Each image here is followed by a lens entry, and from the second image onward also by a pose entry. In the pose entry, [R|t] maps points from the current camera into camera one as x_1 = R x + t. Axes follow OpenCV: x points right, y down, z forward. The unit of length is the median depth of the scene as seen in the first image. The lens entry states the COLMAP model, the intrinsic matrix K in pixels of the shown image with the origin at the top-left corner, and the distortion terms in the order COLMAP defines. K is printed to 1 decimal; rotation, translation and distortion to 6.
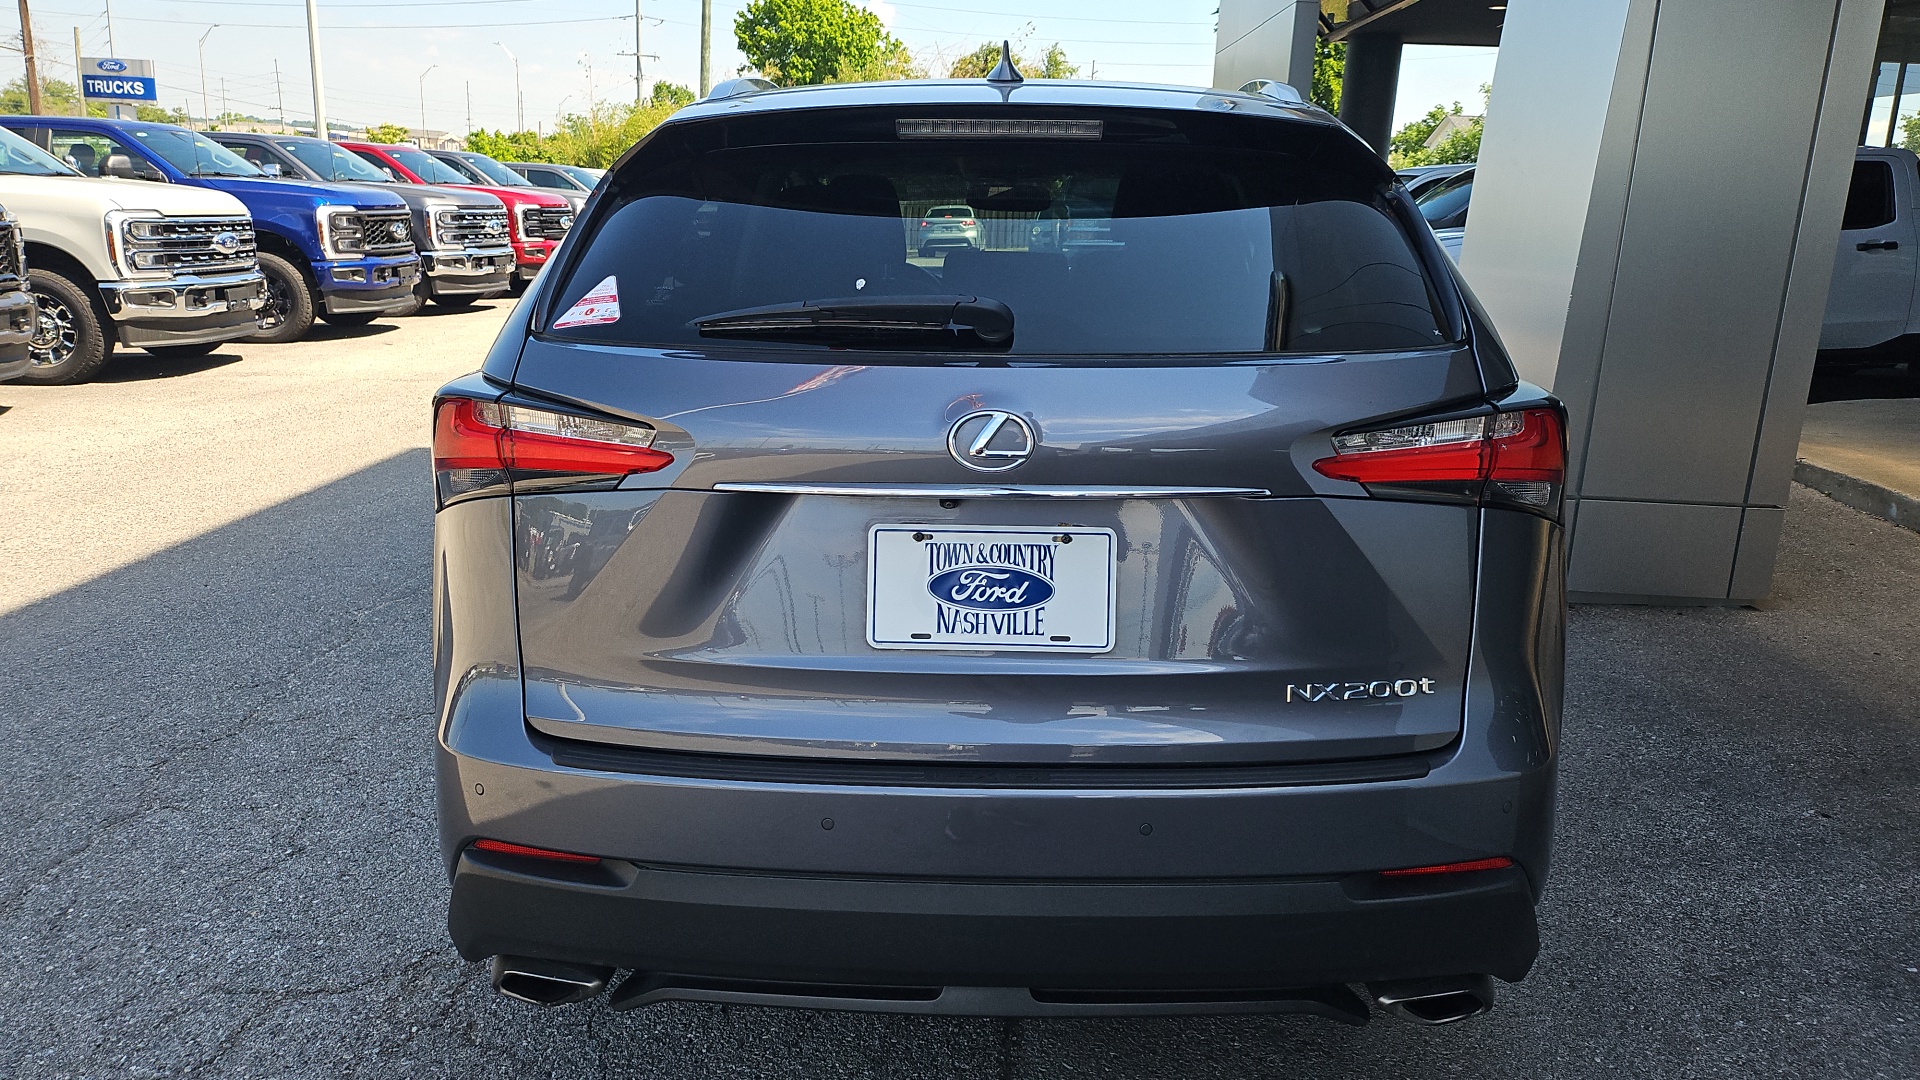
lens RADIAL K [[1352.9, 0, 984.9], [0, 1352.9, 533.9], [0, 0, 1]] dist [0.061393, -0.065117]
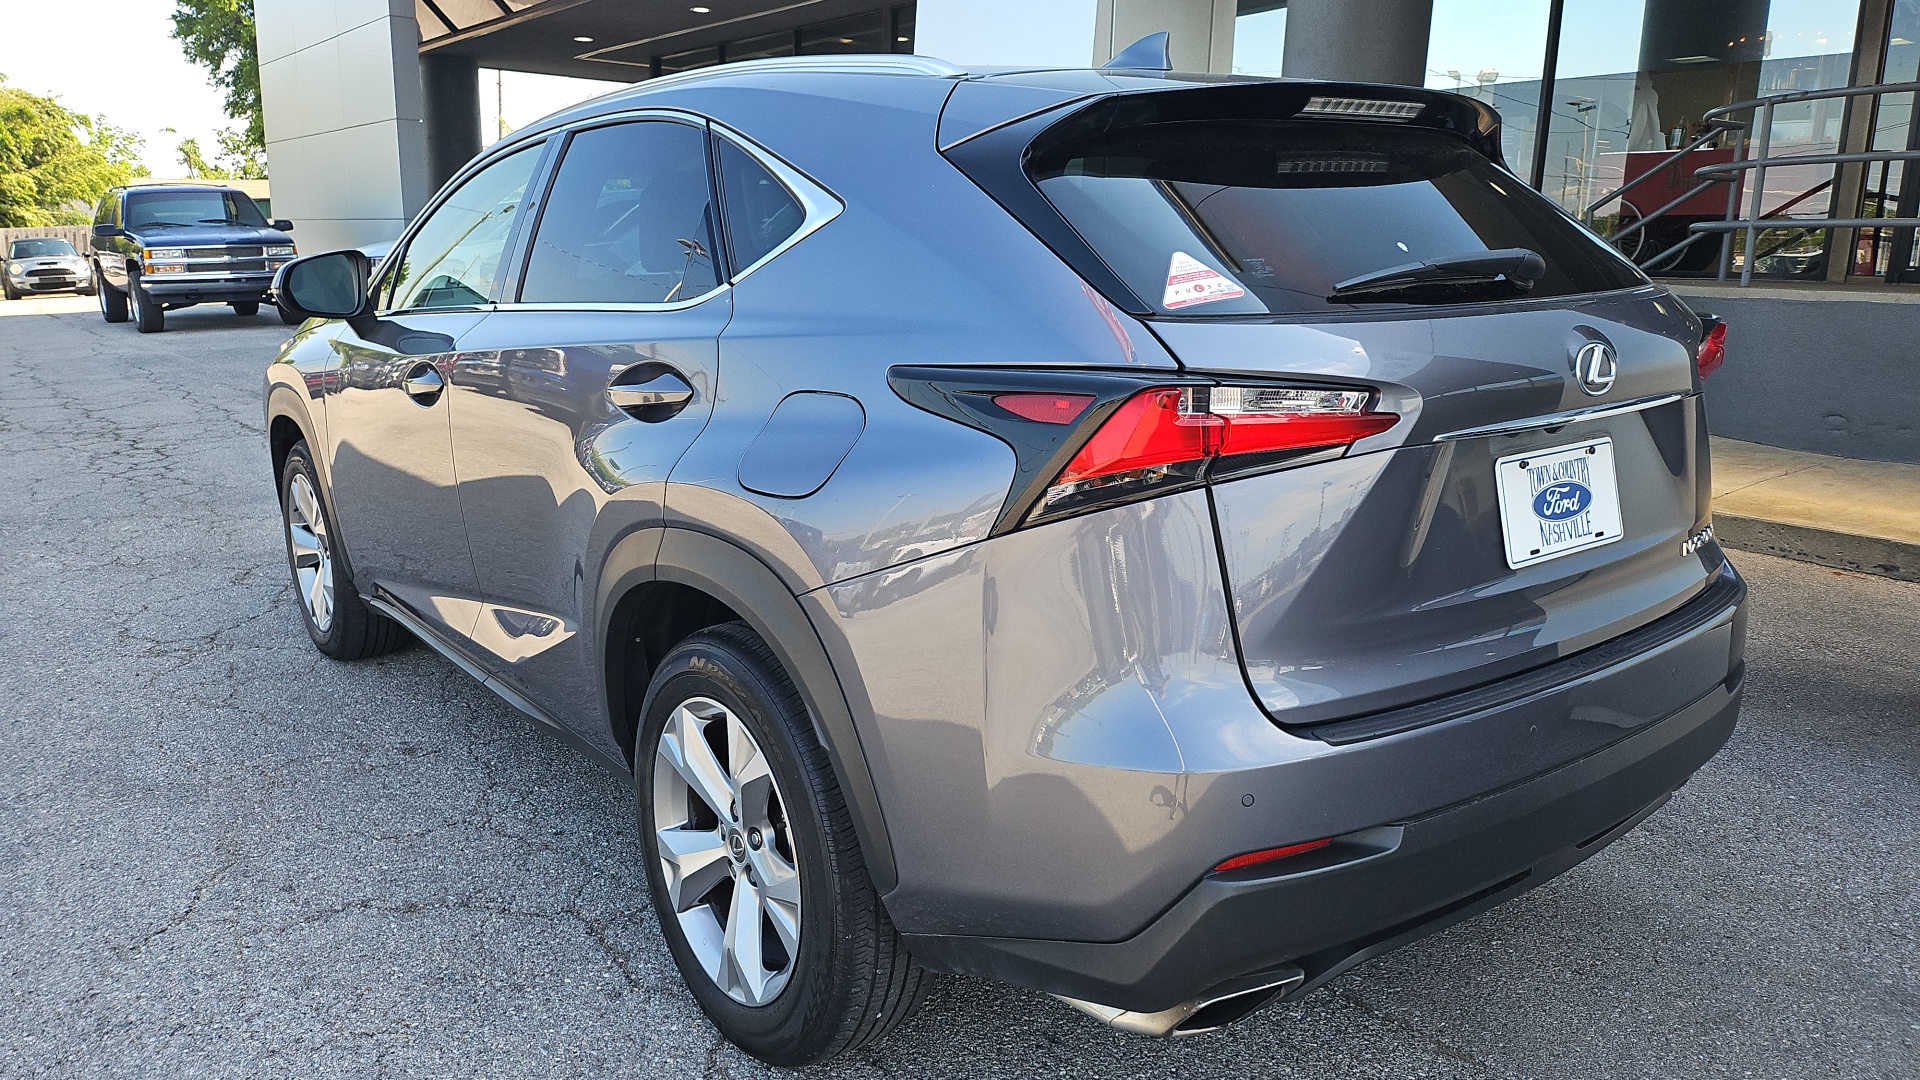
lens RADIAL K [[1352.9, 0, 984.9], [0, 1352.9, 533.9], [0, 0, 1]] dist [0.061393, -0.065117]
pose [[0.775925, -0.156353, 0.611141, -1.094290], [0.168340, 0.984986, 0.038267, -0.059682], [-0.607949, 0.073187, 0.790596, 0.380571]]
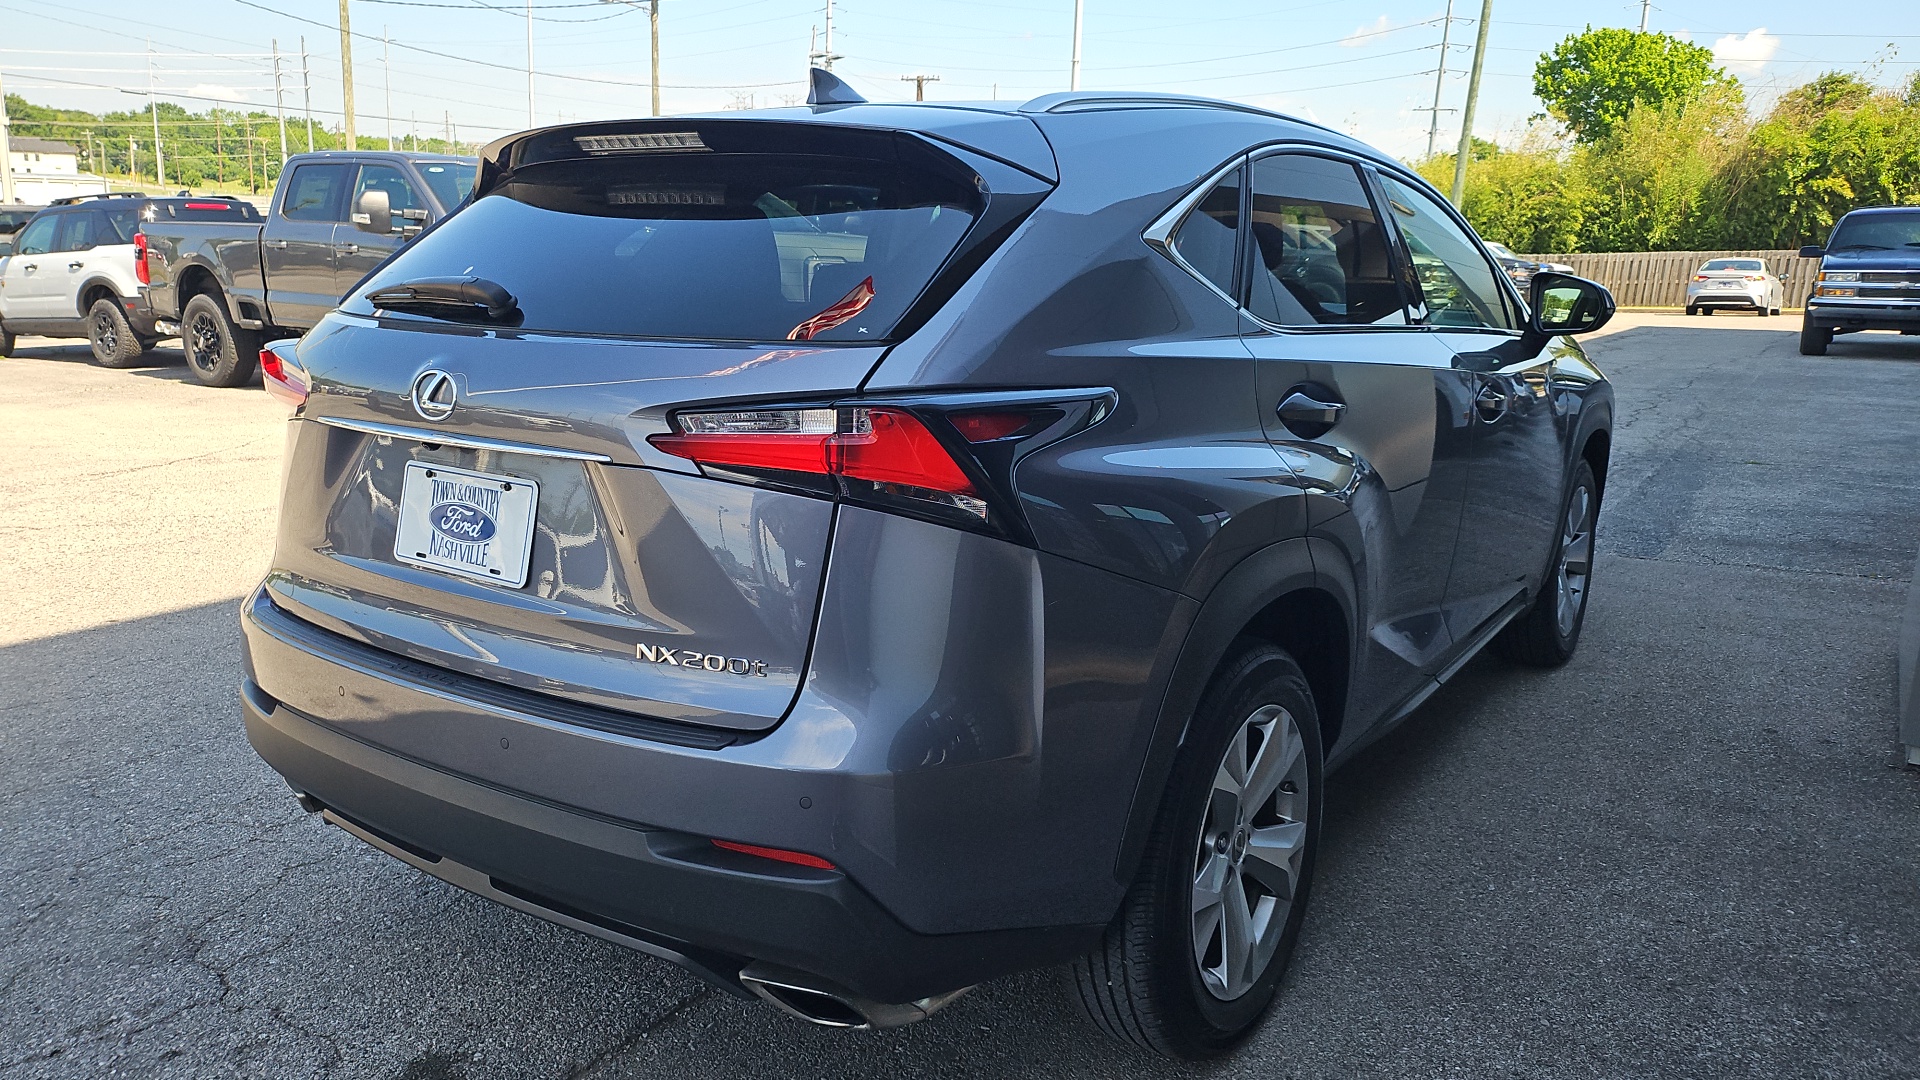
lens RADIAL K [[1352.9, 0, 984.9], [0, 1352.9, 533.9], [0, 0, 1]] dist [0.061393, -0.065117]
pose [[0.841602, 0.113648, -0.528005, 1.023234], [-0.134343, 0.990934, -0.000844, -0.010535], [0.523123, 0.071644, 0.849241, 0.224316]]
